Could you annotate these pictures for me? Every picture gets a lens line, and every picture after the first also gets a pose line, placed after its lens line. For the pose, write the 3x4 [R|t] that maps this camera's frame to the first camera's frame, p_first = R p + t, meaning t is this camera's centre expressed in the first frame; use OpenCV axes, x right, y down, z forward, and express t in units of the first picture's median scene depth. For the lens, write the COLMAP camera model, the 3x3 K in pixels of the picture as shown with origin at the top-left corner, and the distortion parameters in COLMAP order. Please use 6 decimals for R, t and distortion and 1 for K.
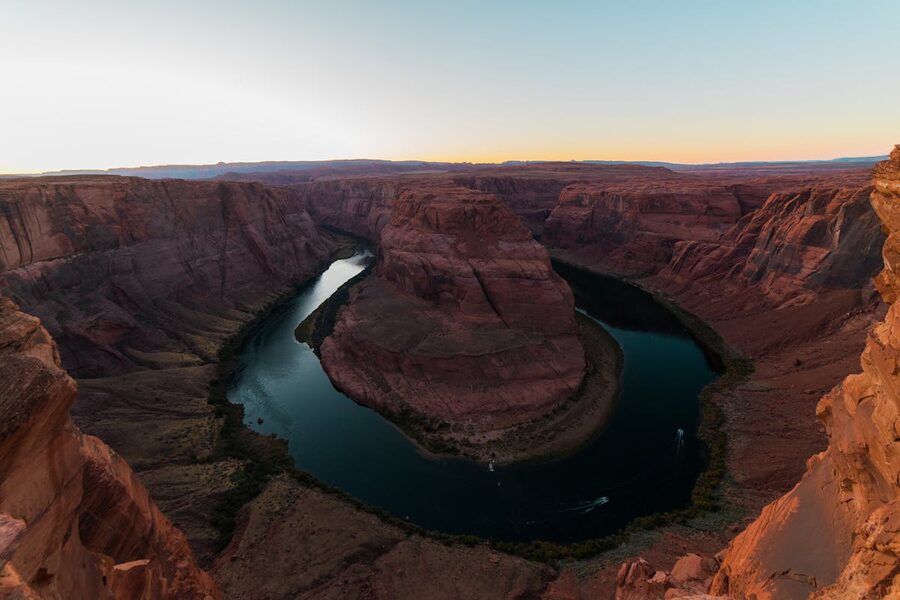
lens RADIAL K [[343.4, 0, 450.0], [0, 343.4, 300.0], [0, 0, 1]] dist [-0.005772, 0.000121]
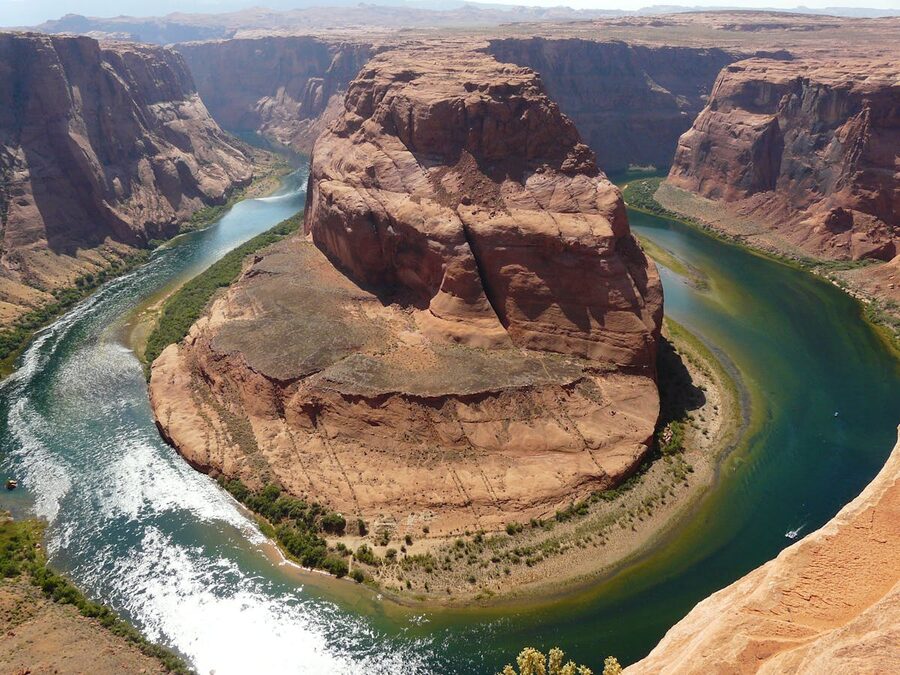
lens RADIAL K [[718.0, 0, 450.0], [0, 718.0, 337.5], [0, 0, 1]] dist [-0.067785, 0.086877]
pose [[0.994070, 0.063640, -0.088169, 0.149609], [-0.058534, 0.996520, 0.059337, 0.008834], [0.091639, -0.053824, 0.994337, -0.026896]]
